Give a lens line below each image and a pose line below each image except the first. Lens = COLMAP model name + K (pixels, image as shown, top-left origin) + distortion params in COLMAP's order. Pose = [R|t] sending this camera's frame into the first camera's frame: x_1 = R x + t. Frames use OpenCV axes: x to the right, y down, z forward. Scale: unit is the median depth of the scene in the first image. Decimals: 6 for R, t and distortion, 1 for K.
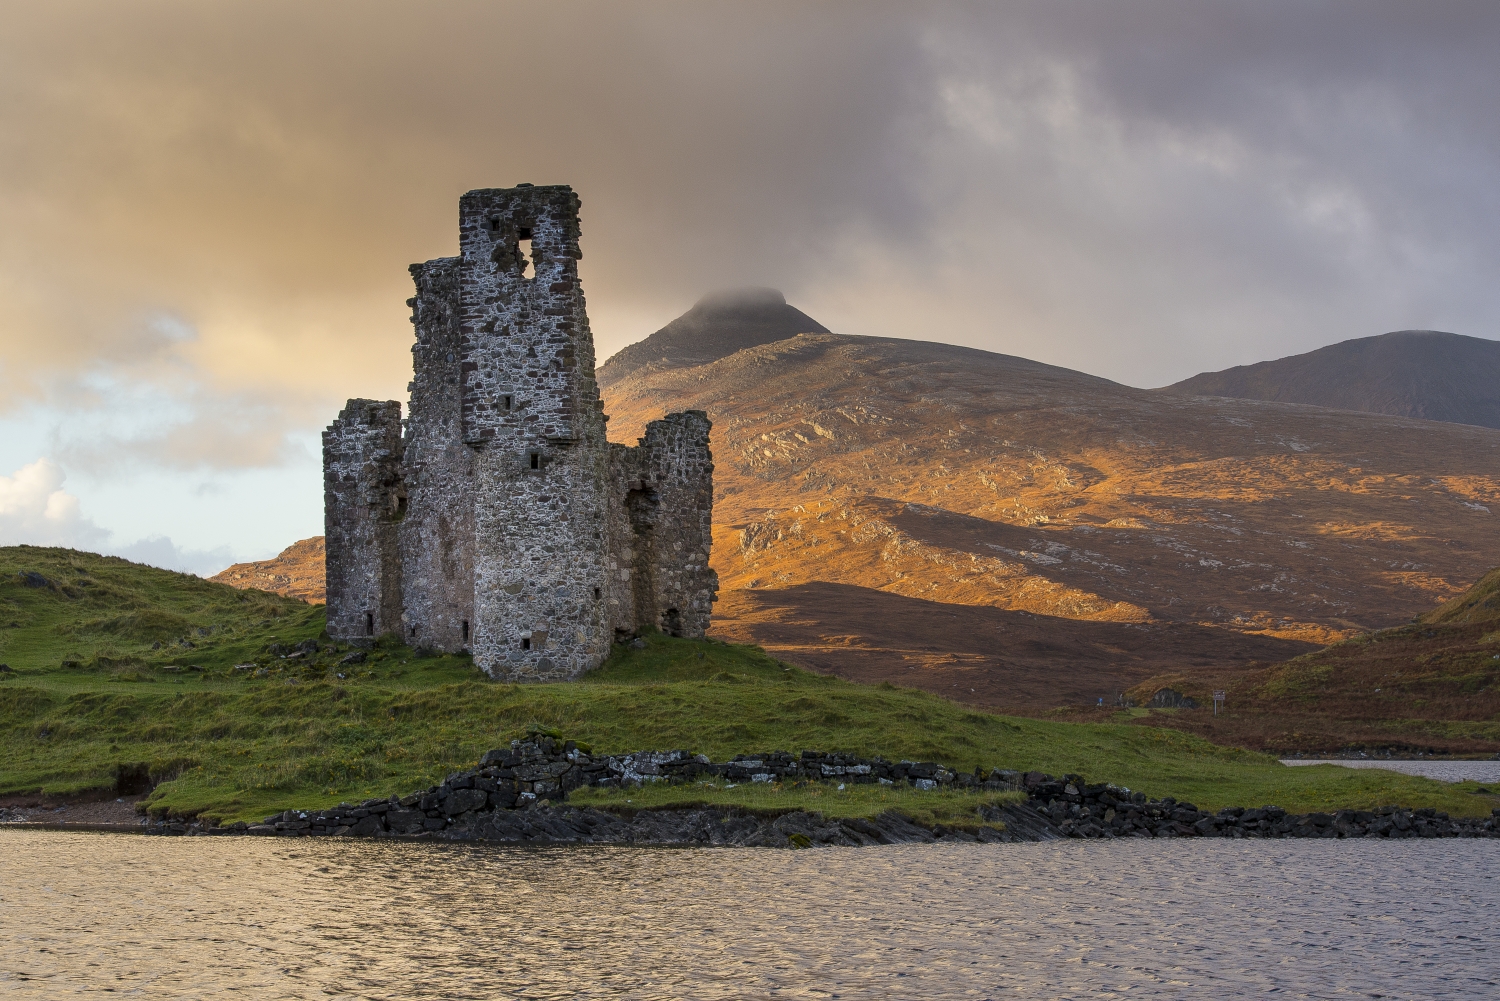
lens RADIAL K [[3371.6, 0, 750.0], [0, 3371.6, 500.5], [0, 0, 1]] dist [-0.039876, 0.231903]
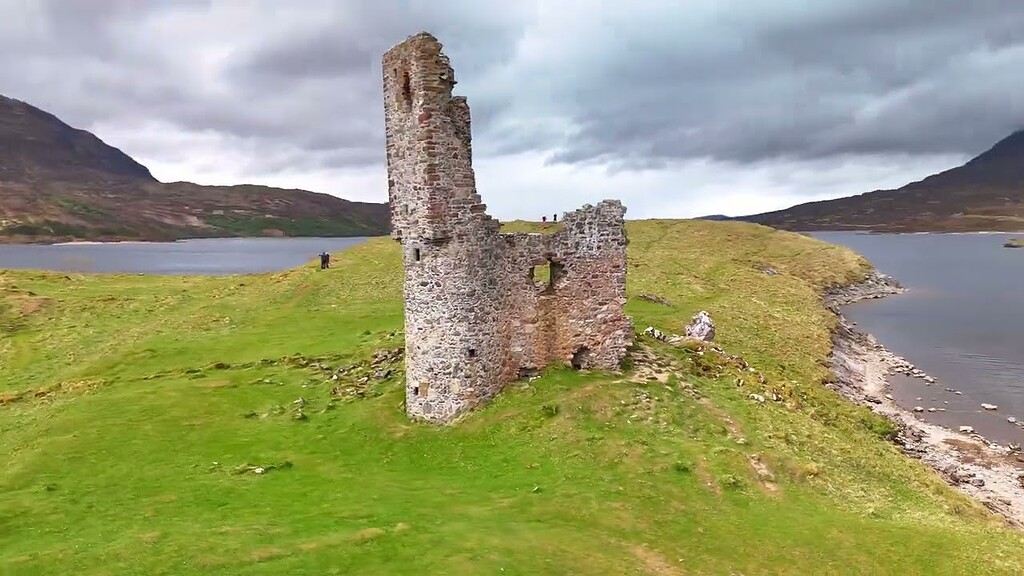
lens RADIAL K [[742.5, 0, 512.0], [0, 742.5, 288.0], [0, 0, 1]] dist [0.143068, -0.000384]
pose [[0.814176, 0.034867, -0.579570, 0.135358], [0.051005, 0.990041, 0.131212, -0.035226], [0.578373, -0.136391, 0.804289, 0.783410]]
